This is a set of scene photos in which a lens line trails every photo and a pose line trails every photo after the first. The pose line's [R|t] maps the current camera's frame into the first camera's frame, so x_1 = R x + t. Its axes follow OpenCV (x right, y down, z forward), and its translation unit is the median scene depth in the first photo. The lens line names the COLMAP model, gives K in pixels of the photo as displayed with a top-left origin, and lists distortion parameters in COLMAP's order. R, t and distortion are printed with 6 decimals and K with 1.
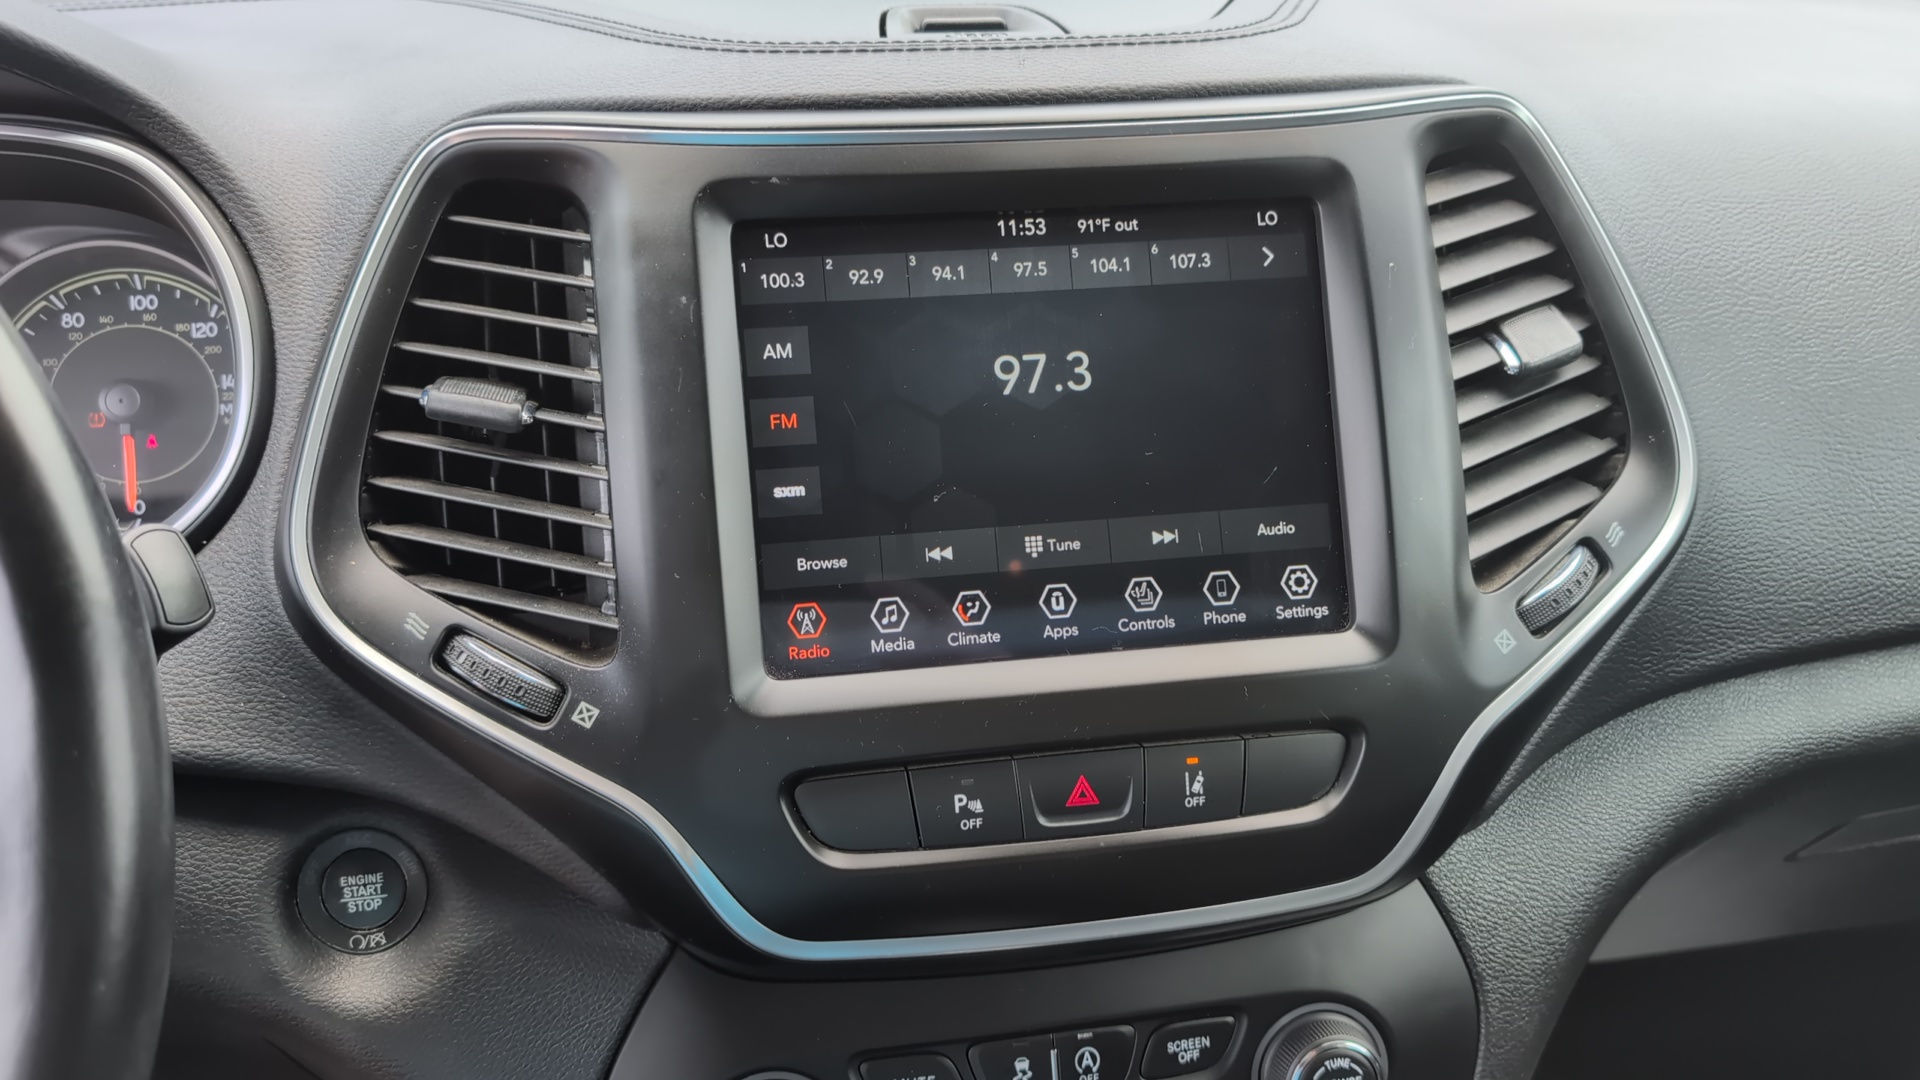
lens RADIAL K [[1642.6, 0, 951.0], [0, 1642.6, 531.0], [0, 0, 1]] dist [0.079190, -0.178225]
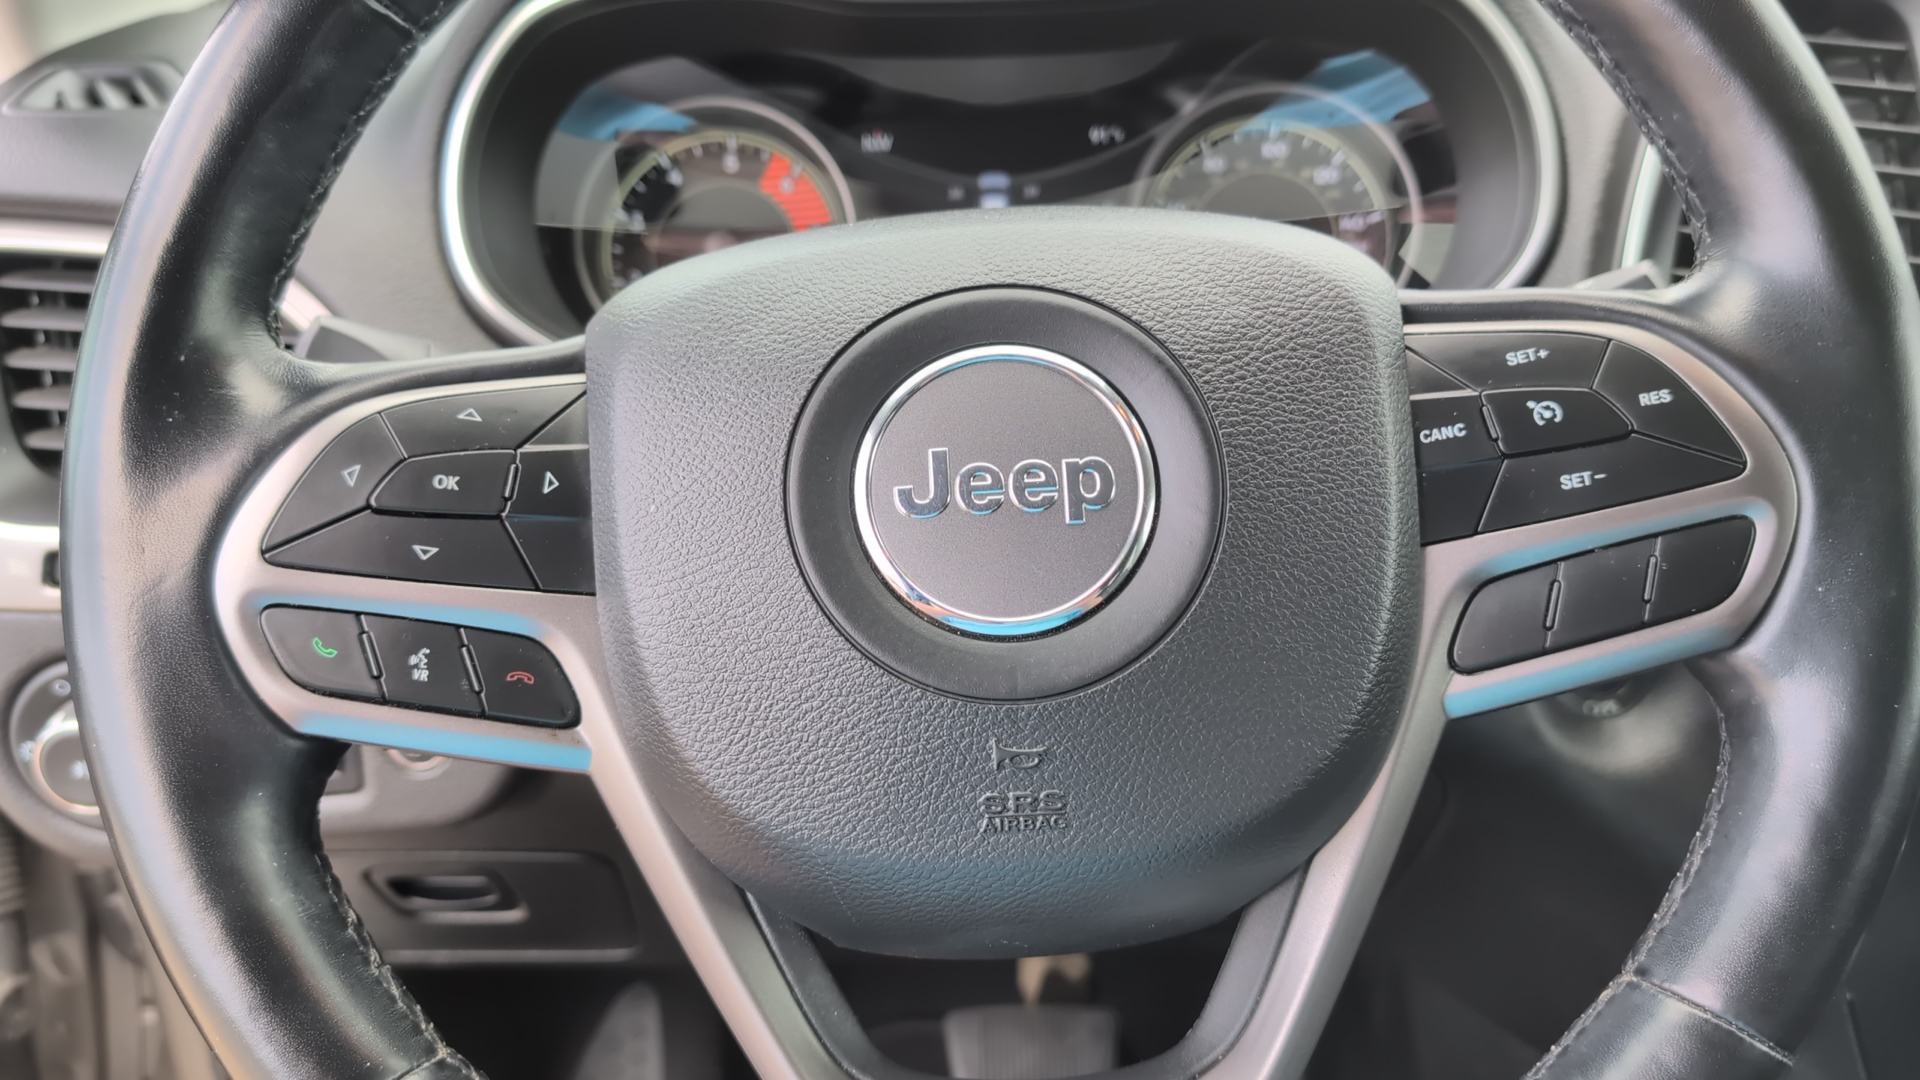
lens RADIAL K [[1642.6, 0, 951.0], [0, 1642.6, 531.0], [0, 0, 1]] dist [0.079190, -0.178225]
pose [[0.983905, 0.040685, -0.174002, -0.497910], [-0.045226, 0.998730, -0.022210, 0.150031], [0.172877, 0.029722, 0.984495, -0.114016]]
